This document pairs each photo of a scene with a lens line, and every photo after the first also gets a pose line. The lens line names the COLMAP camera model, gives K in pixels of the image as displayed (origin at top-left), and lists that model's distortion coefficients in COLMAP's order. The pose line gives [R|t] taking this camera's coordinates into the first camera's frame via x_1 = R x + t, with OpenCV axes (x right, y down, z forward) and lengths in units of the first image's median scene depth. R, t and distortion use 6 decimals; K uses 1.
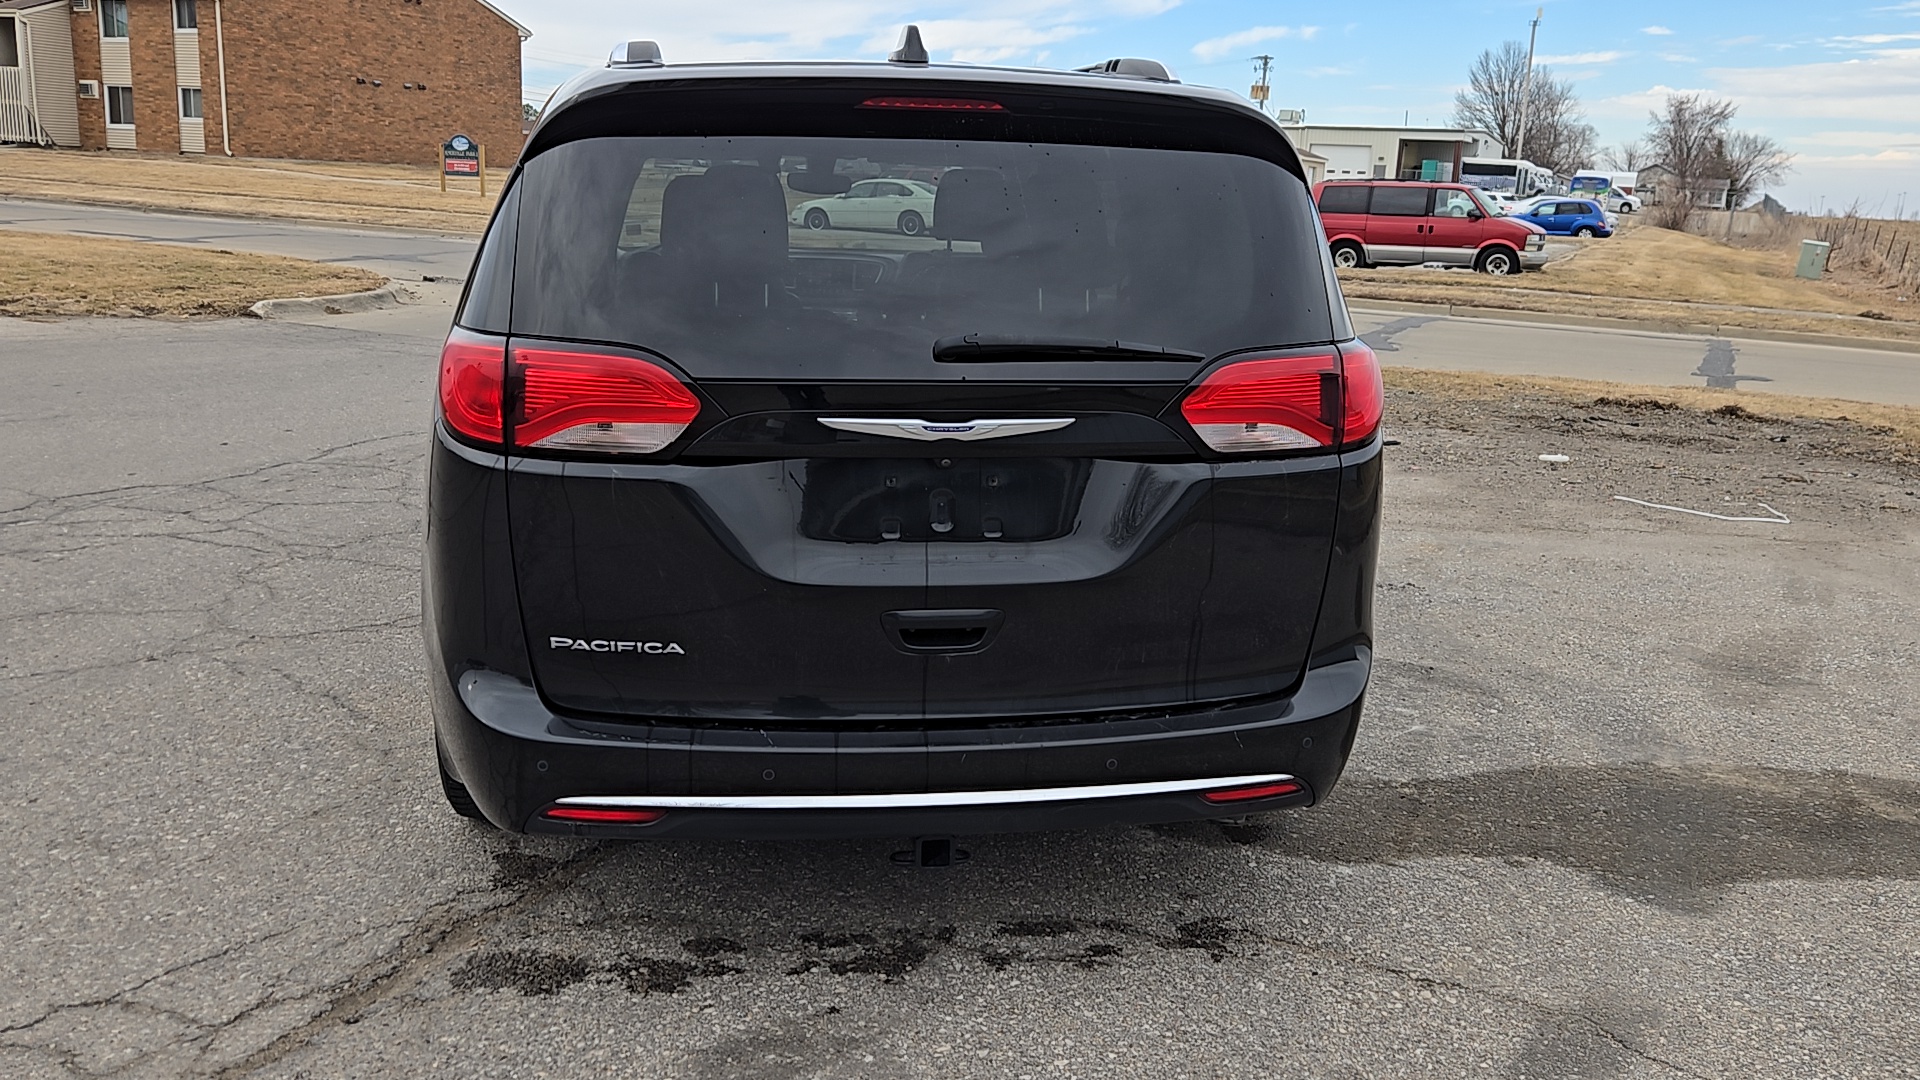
lens RADIAL K [[1601.3, 0, 956.7], [0, 1601.3, 531.6], [0, 0, 1]] dist [0.006377, 0.003780]
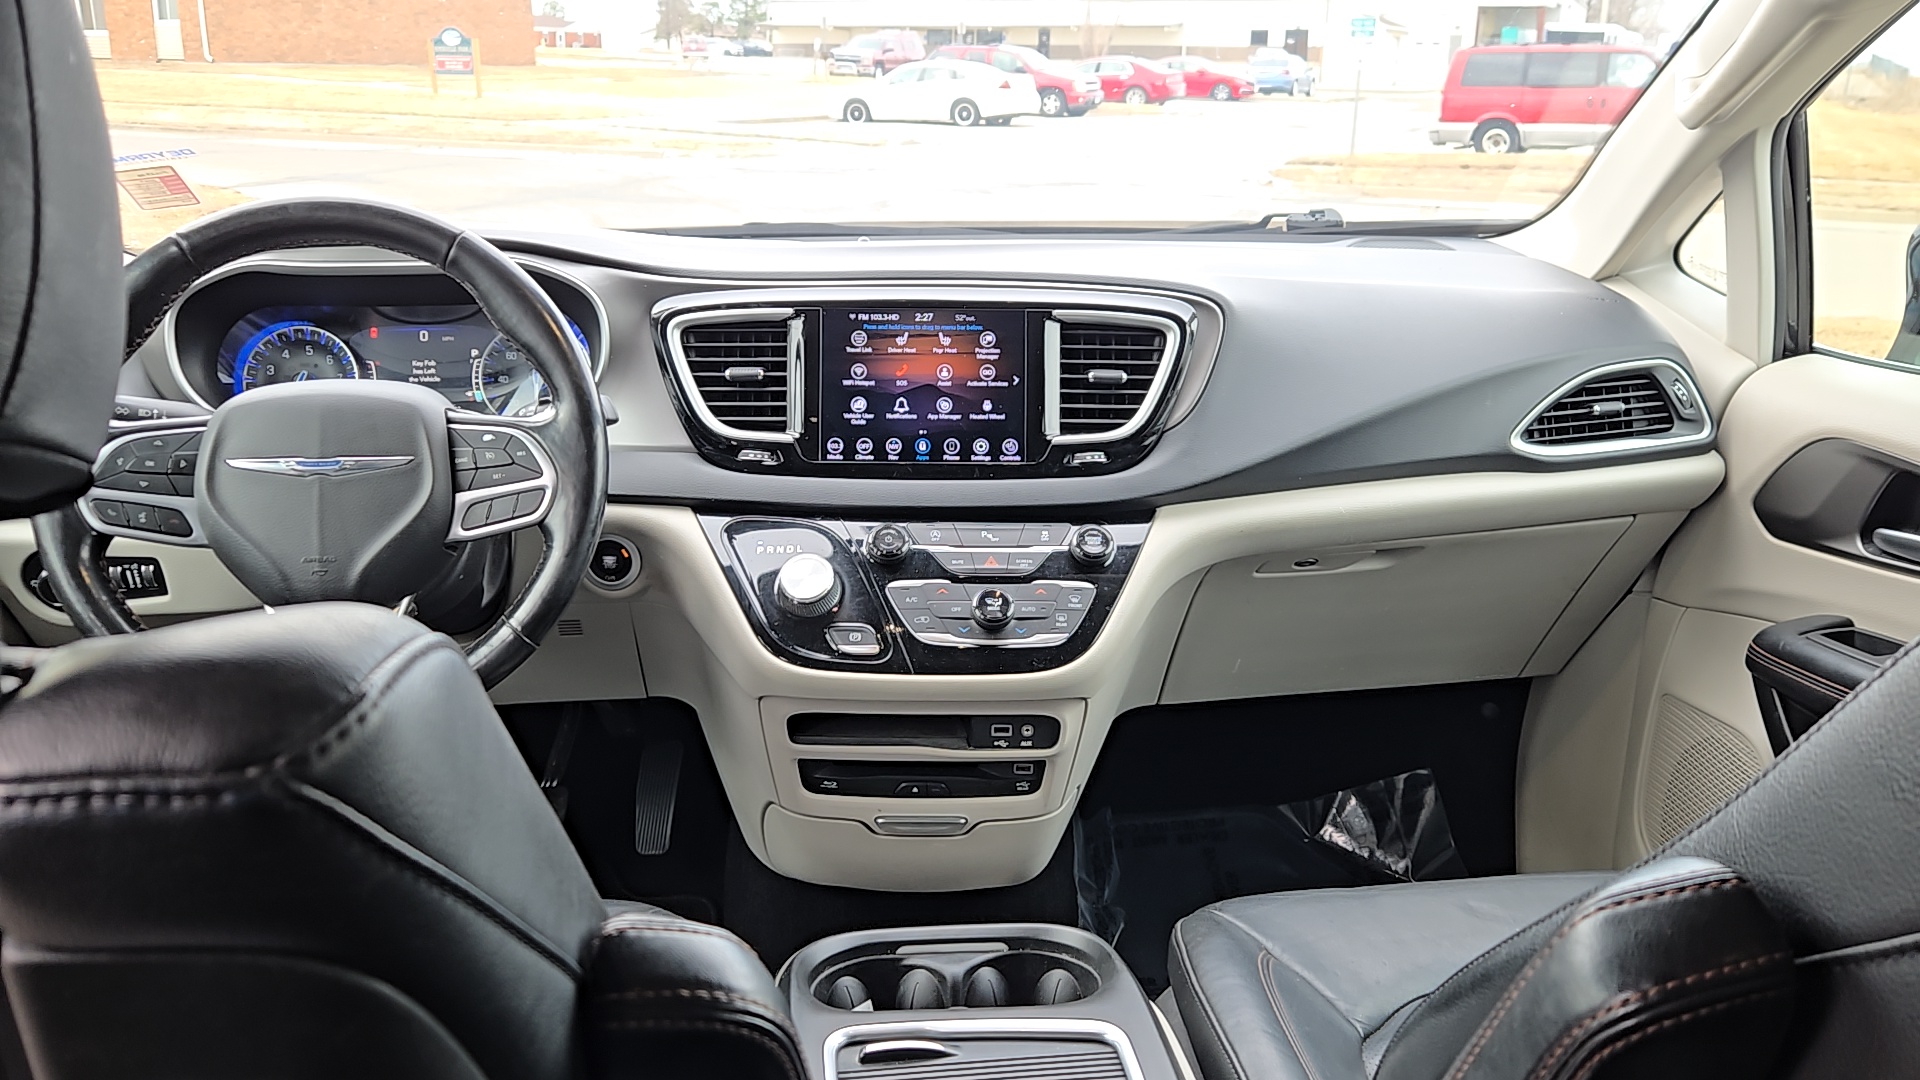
lens RADIAL K [[1604.3, 0, 960.6], [0, 1604.3, 545.9], [0, 0, 1]] dist [0.002394, -0.011232]
pose [[0.999315, -0.021503, -0.030118, -0.010021], [0.023664, 0.997029, 0.073309, -0.022162], [0.028452, -0.073971, 0.996854, 0.111763]]
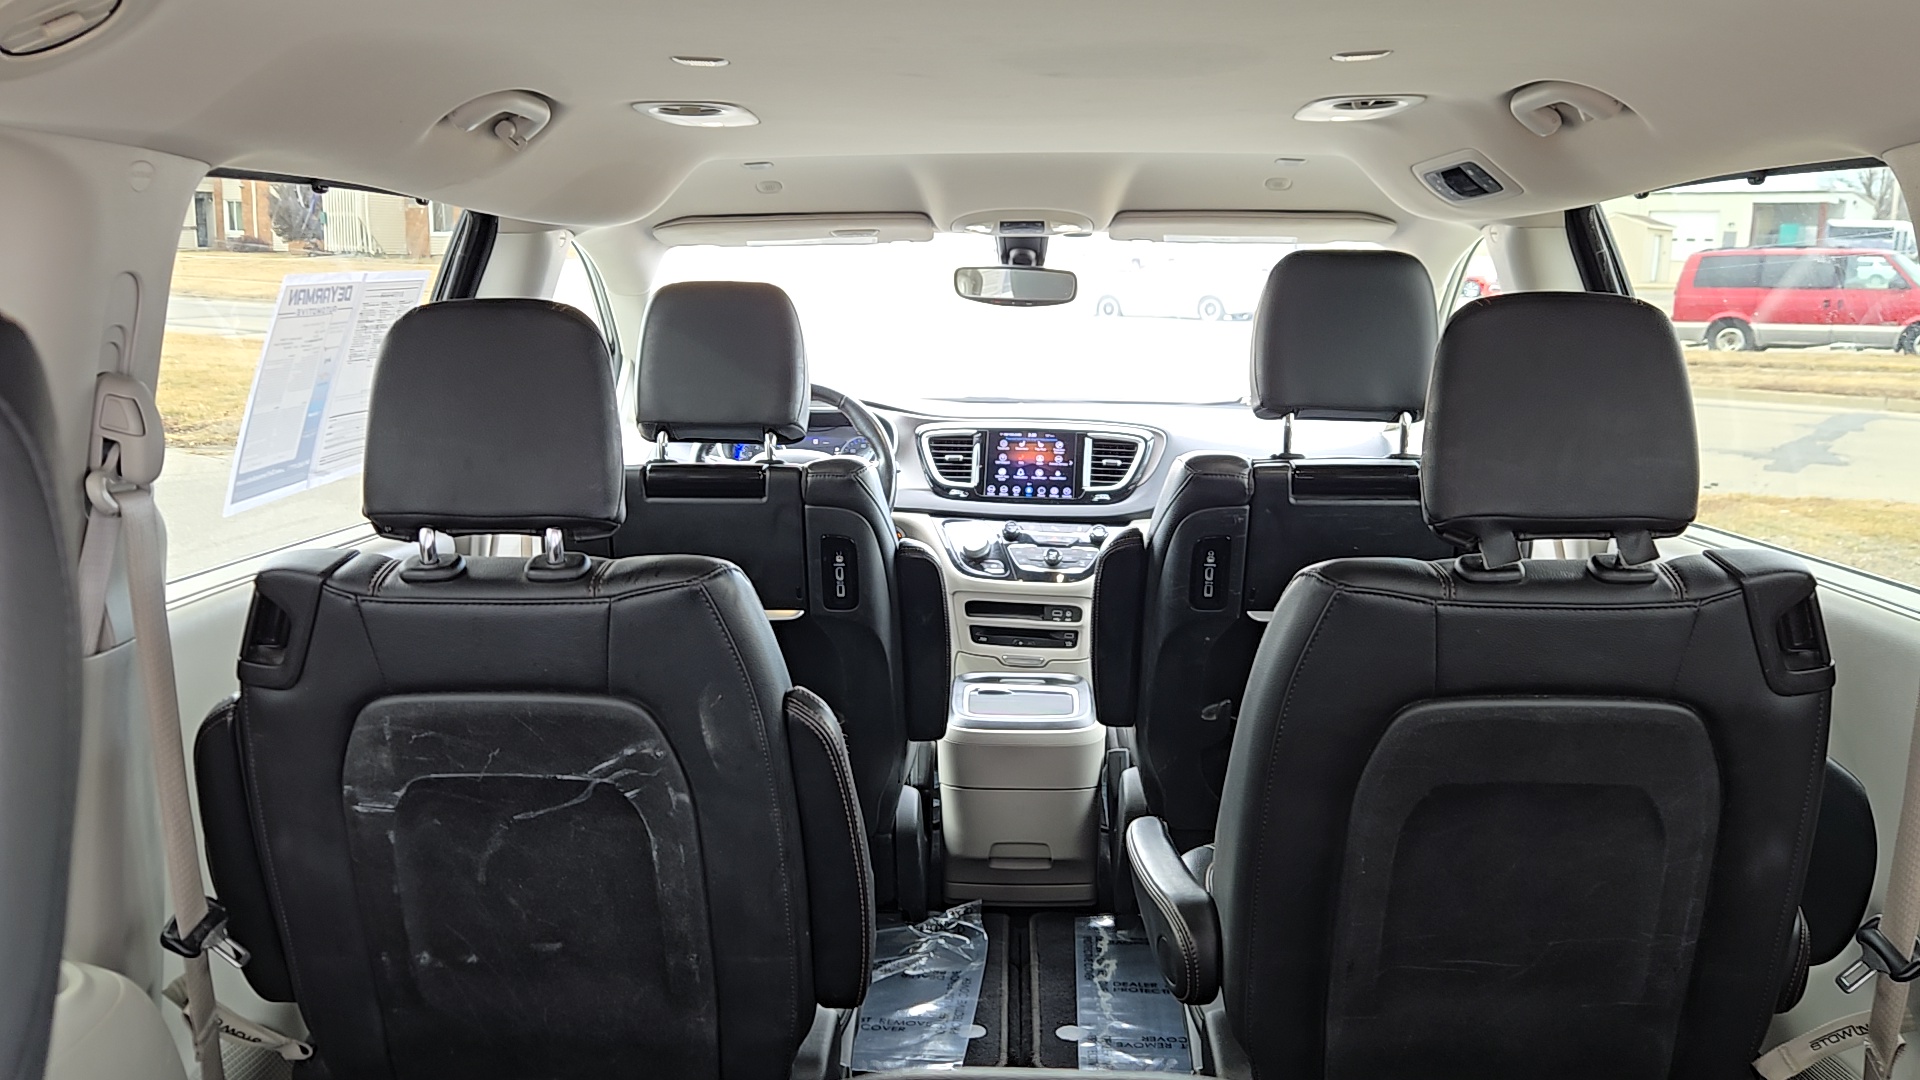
lens RADIAL K [[1601.3, 0, 956.7], [0, 1601.3, 531.6], [0, 0, 1]] dist [0.006377, 0.003780]
pose [[0.982613, 0.002804, -0.185645, -0.001275], [-0.012300, 0.998672, -0.050021, -0.016174], [0.185258, 0.051435, 0.981343, 0.070995]]
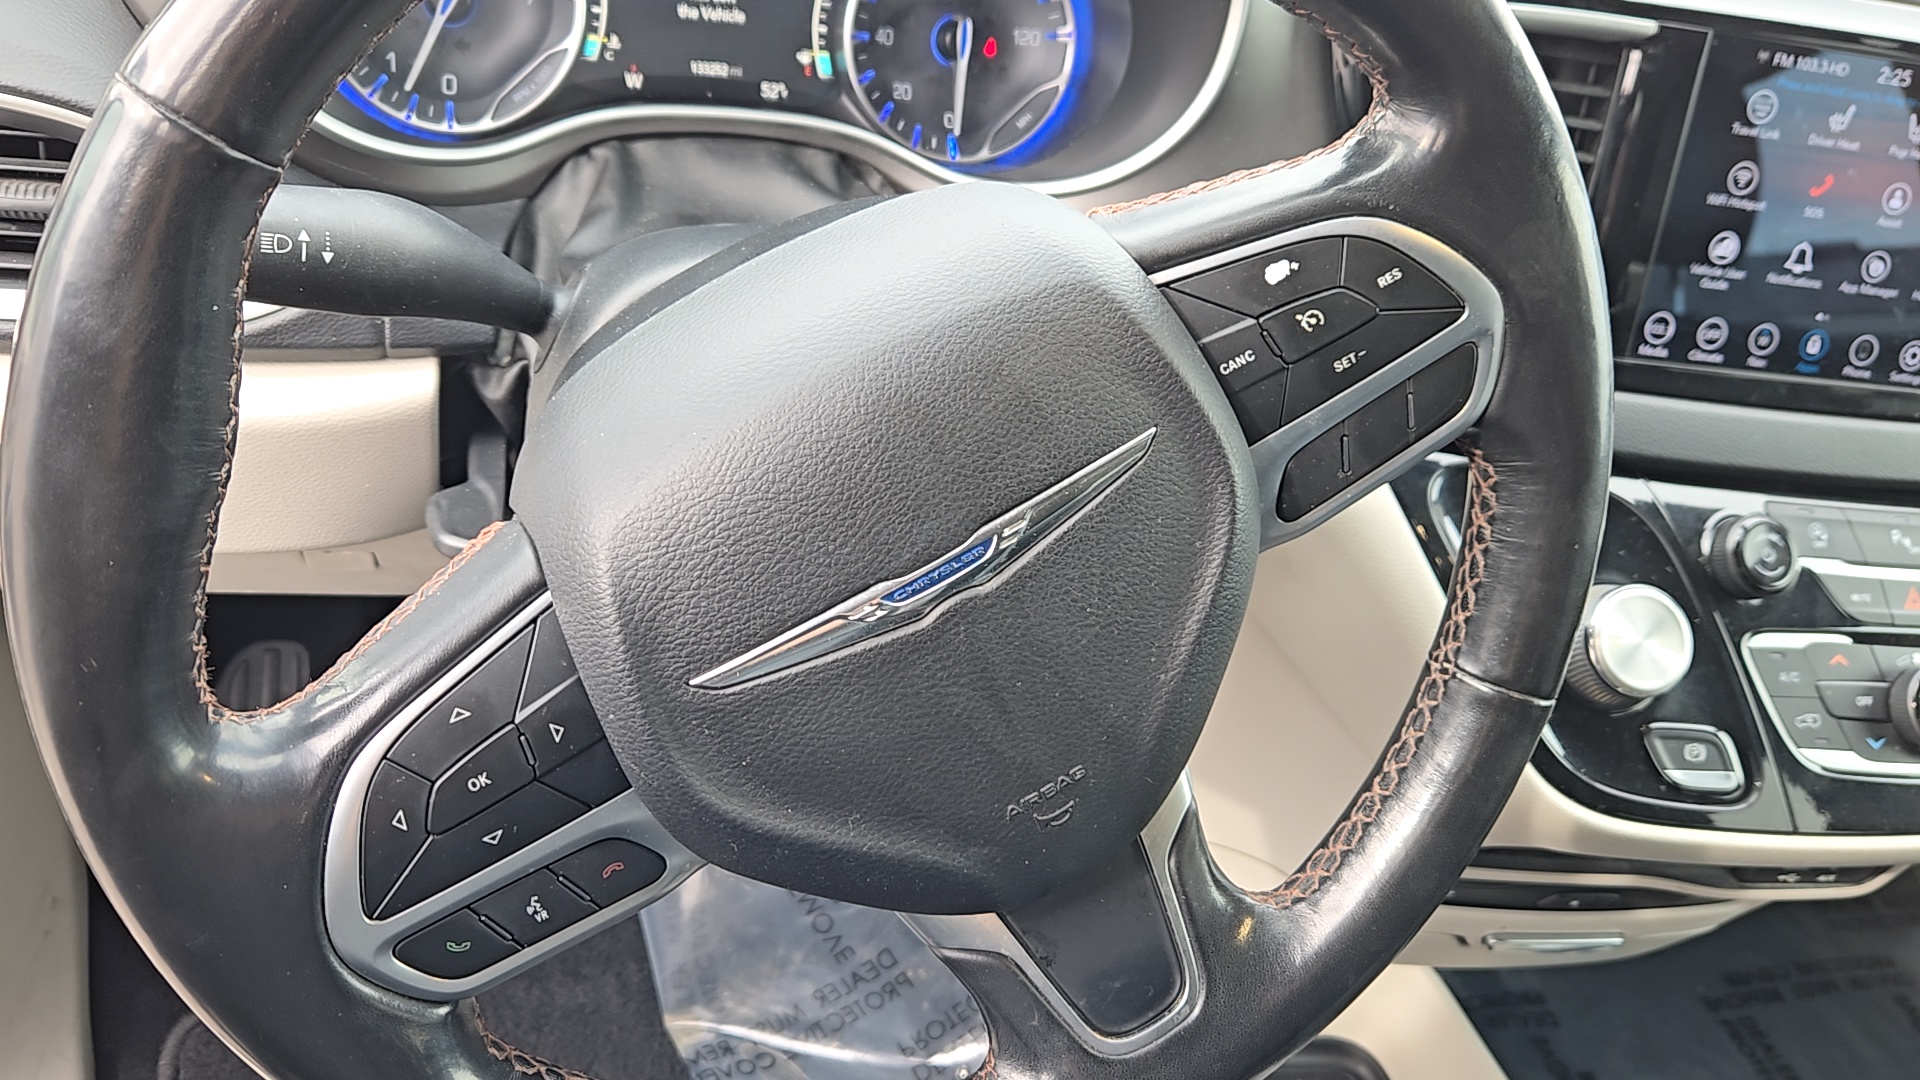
lens RADIAL K [[1635.2, 0, 949.5], [0, 1635.2, 528.9], [0, 0, 1]] dist [0.004645, -0.008765]
pose [[0.982278, 0.057694, 0.178330, -0.022946], [-0.124457, 0.912186, 0.390420, -0.025433], [-0.140146, -0.405695, 0.903200, 0.129770]]
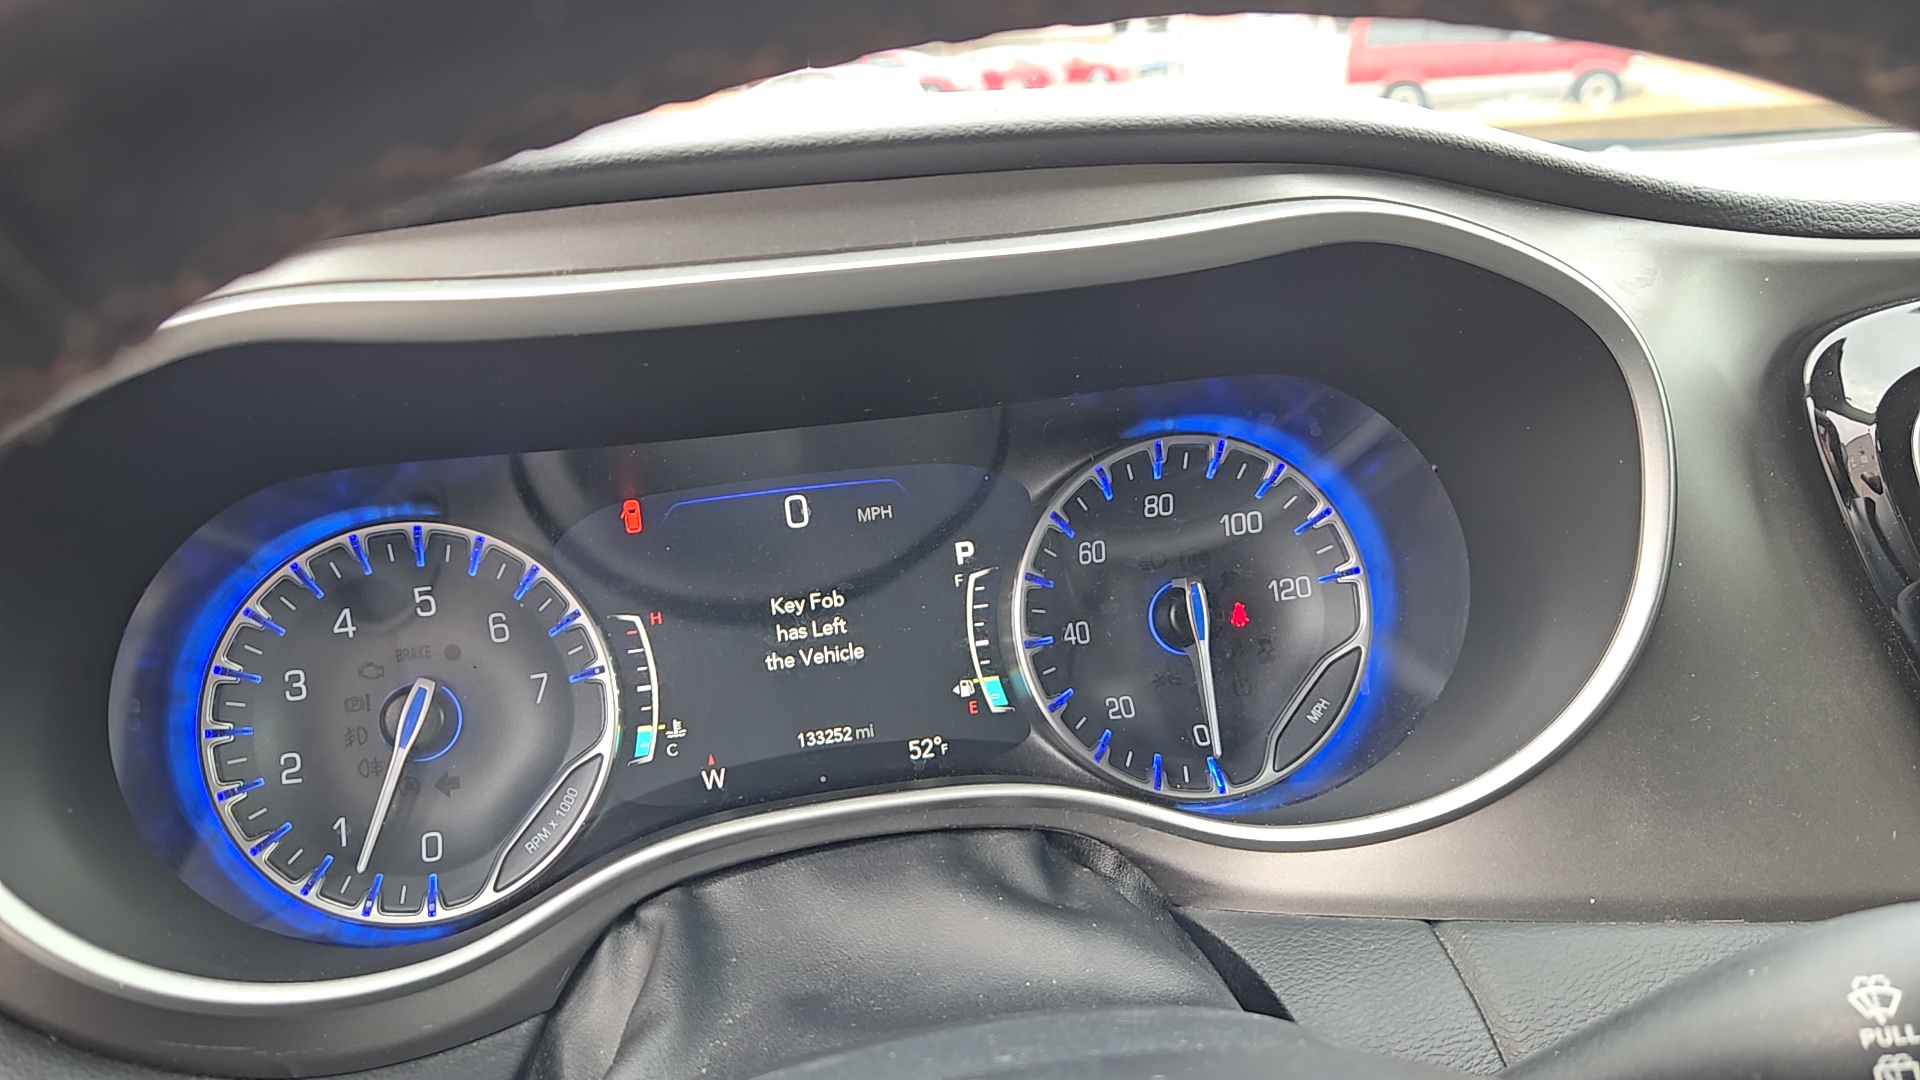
lens RADIAL K [[1601.3, 0, 956.7], [0, 1601.3, 531.6], [0, 0, 1]] dist [0.006377, 0.003780]
pose [[0.993821, -0.103066, 0.041207, -0.022098], [0.101108, 0.993762, 0.047064, -0.024697], [-0.045801, -0.042607, 0.998042, 0.136193]]
